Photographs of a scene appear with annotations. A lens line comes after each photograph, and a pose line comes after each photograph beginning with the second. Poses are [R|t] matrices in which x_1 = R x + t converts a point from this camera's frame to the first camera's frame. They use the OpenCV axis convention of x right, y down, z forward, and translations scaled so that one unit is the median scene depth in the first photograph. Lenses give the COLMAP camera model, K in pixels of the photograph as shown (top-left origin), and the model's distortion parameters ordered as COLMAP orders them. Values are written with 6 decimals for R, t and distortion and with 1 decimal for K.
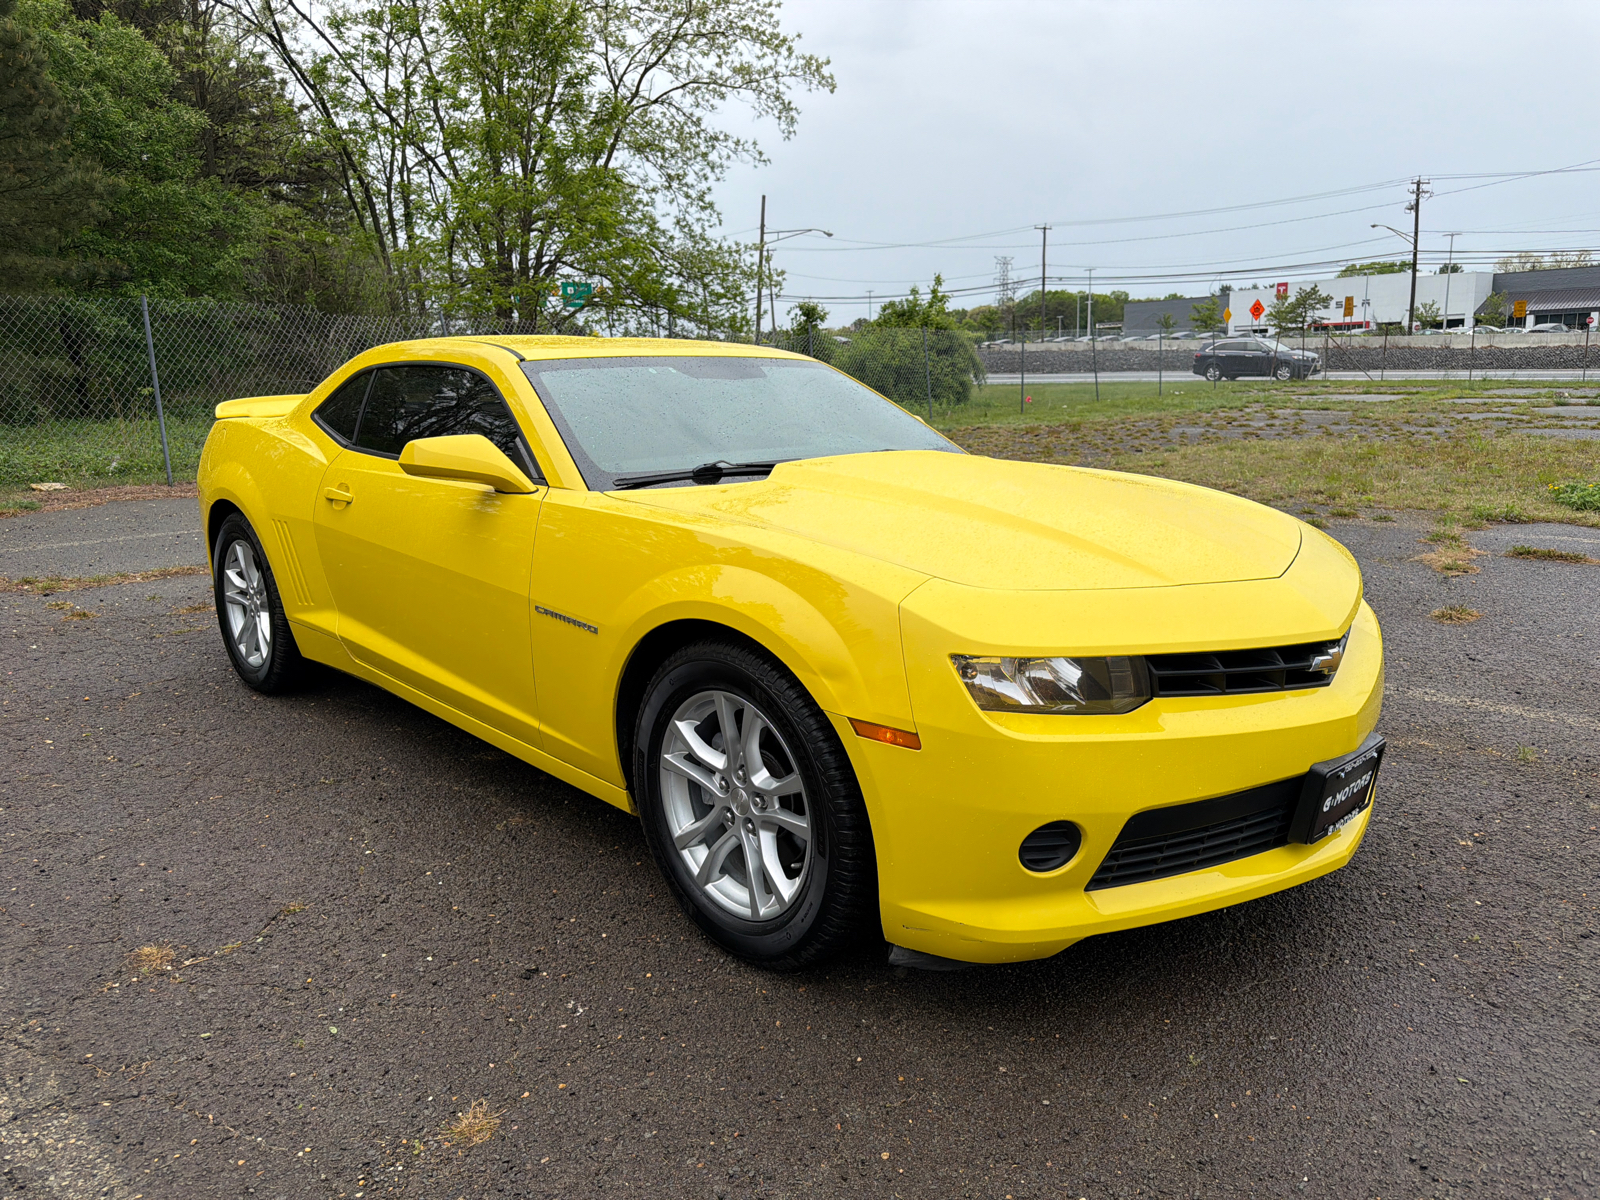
lens RADIAL K [[1140.0, 0, 790.1], [0, 1140.0, 599.4], [0, 0, 1]] dist [0.038245, -0.050635]
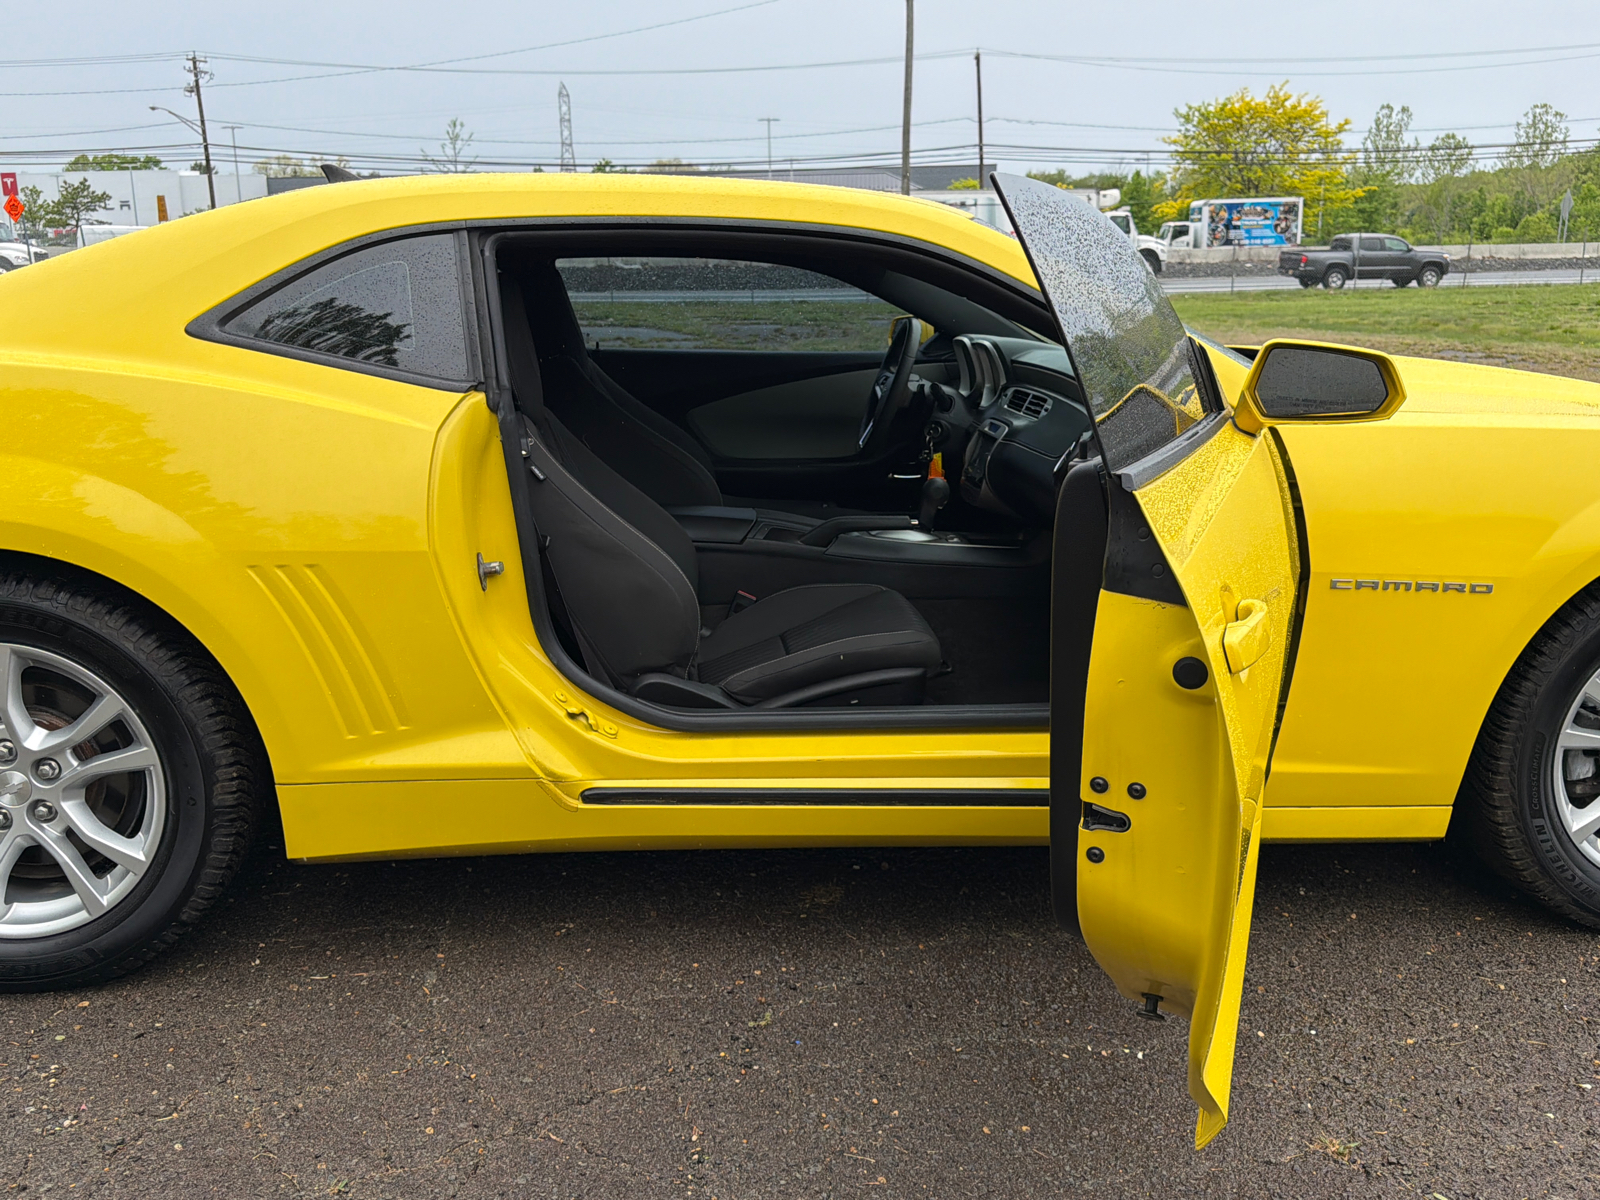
lens RADIAL K [[1451.5, 0, 788.9], [0, 1451.5, 621.4], [0, 0, 1]] dist [0.002239, 0.000000]
pose [[0.626070, -0.170385, 0.760924, -0.044963], [0.150493, 0.983891, 0.096490, -0.004159], [-0.765107, 0.054104, 0.641627, 0.029789]]
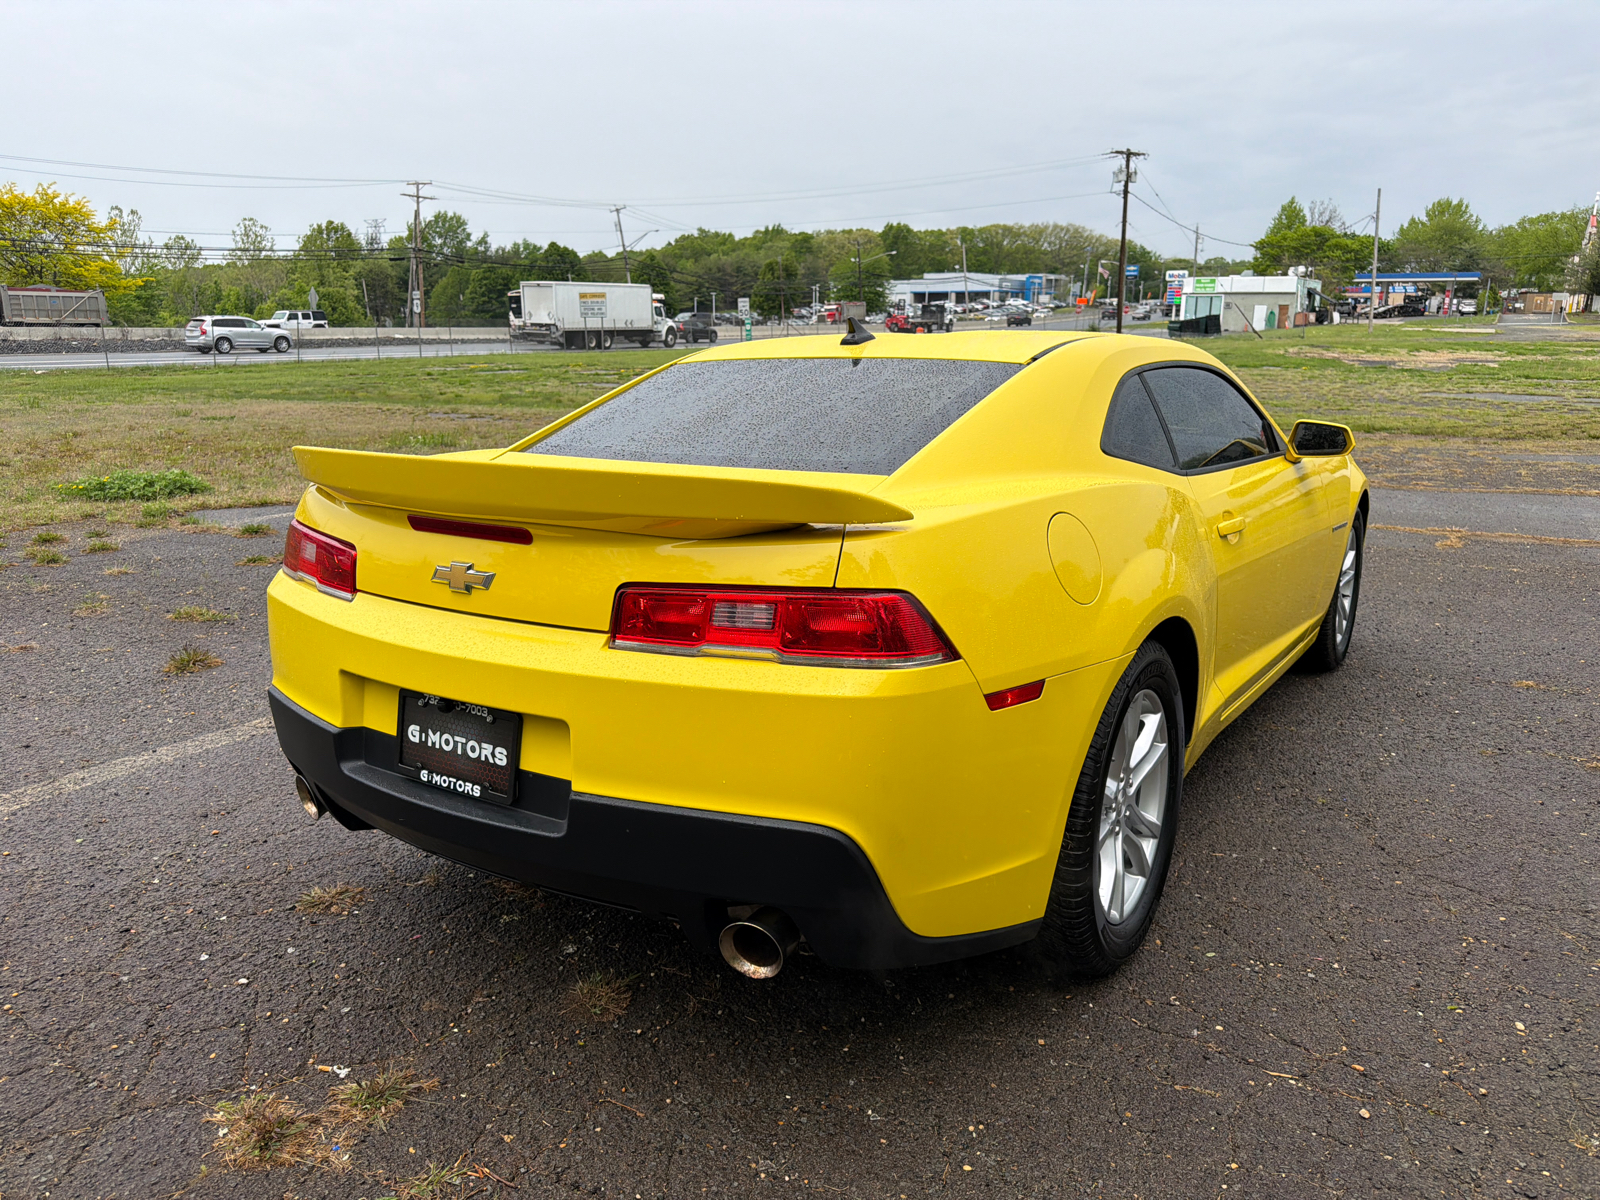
lens RADIAL K [[1140.0, 0, 806.2], [0, 1140.0, 608.3], [0, 0, 1]] dist [0.038245, -0.050635]
pose [[-0.237761, -0.202554, 0.949969, -0.061743], [0.195126, 0.948118, 0.250996, -0.016616], [-0.951523, 0.245041, -0.185901, 0.081756]]
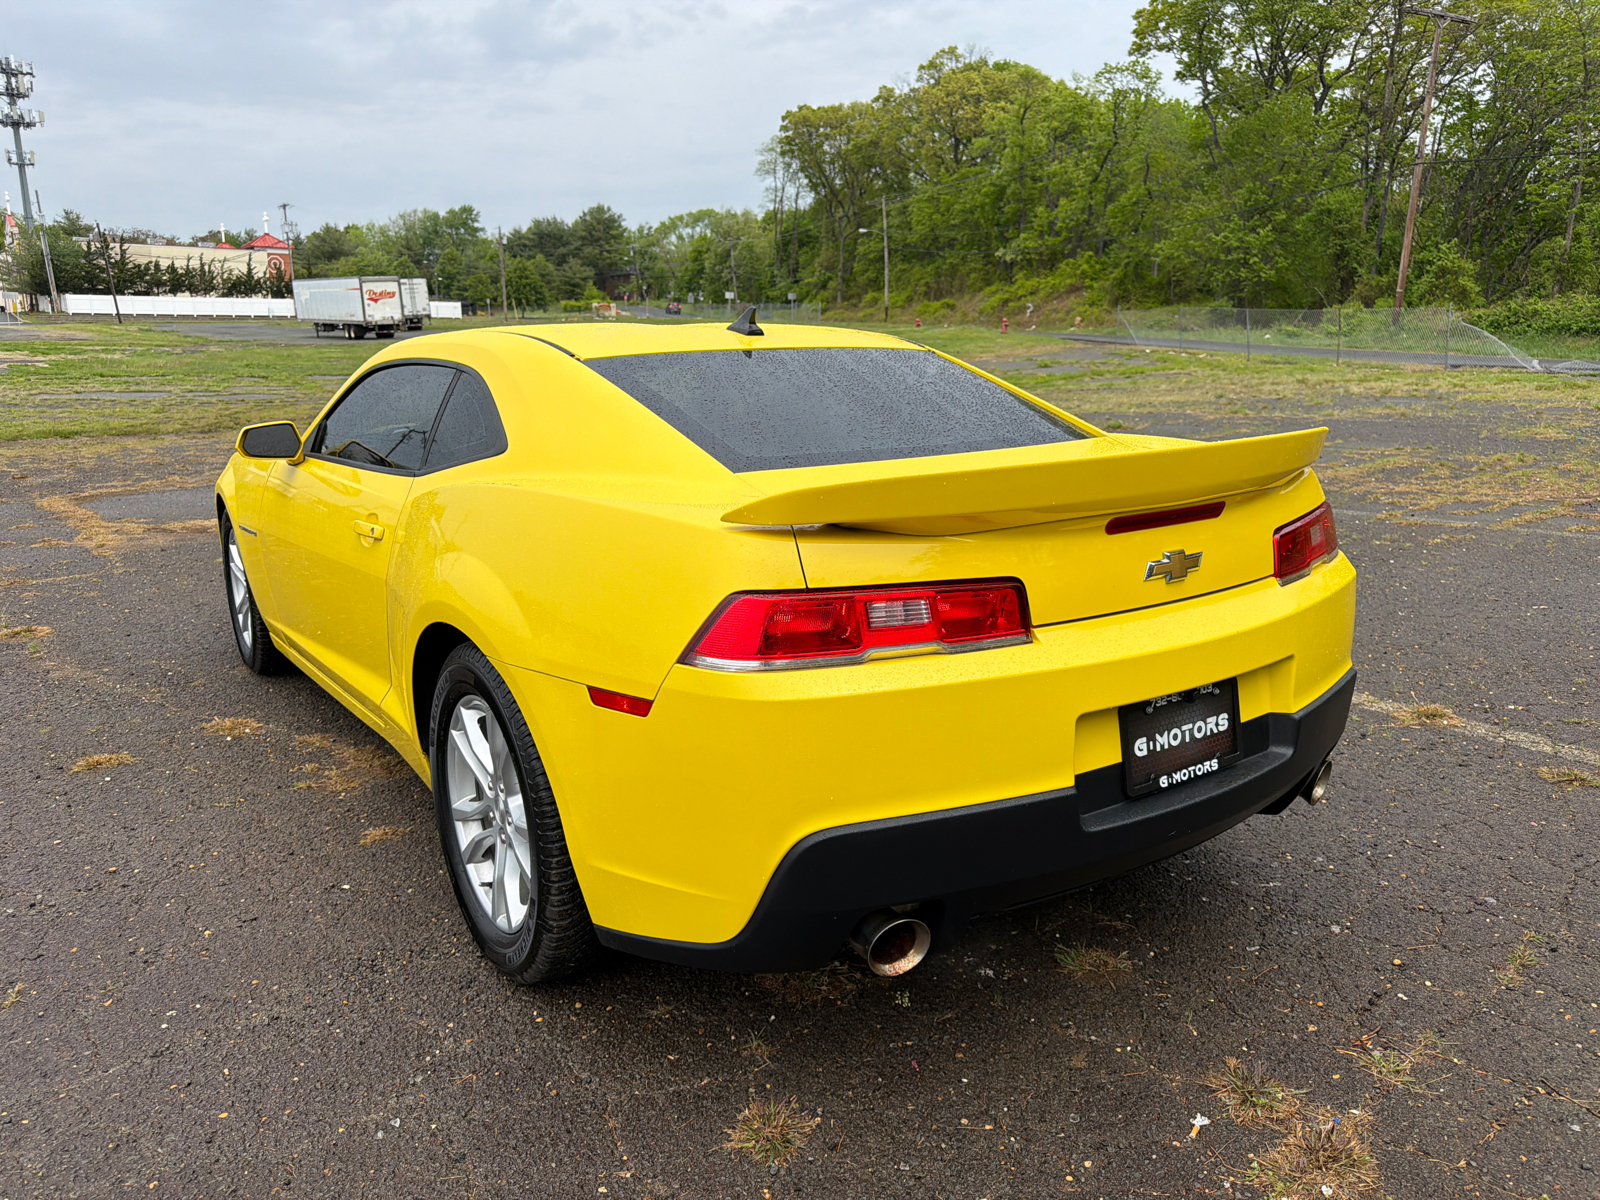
lens RADIAL K [[1140.0, 0, 801.7], [0, 1140.0, 601.9], [0, 0, 1]] dist [0.038245, -0.050635]
pose [[-0.987506, -0.013972, 0.156959, -0.026374], [0.051700, 0.912200, 0.406471, -0.023334], [-0.148857, 0.409507, -0.900081, 0.112925]]
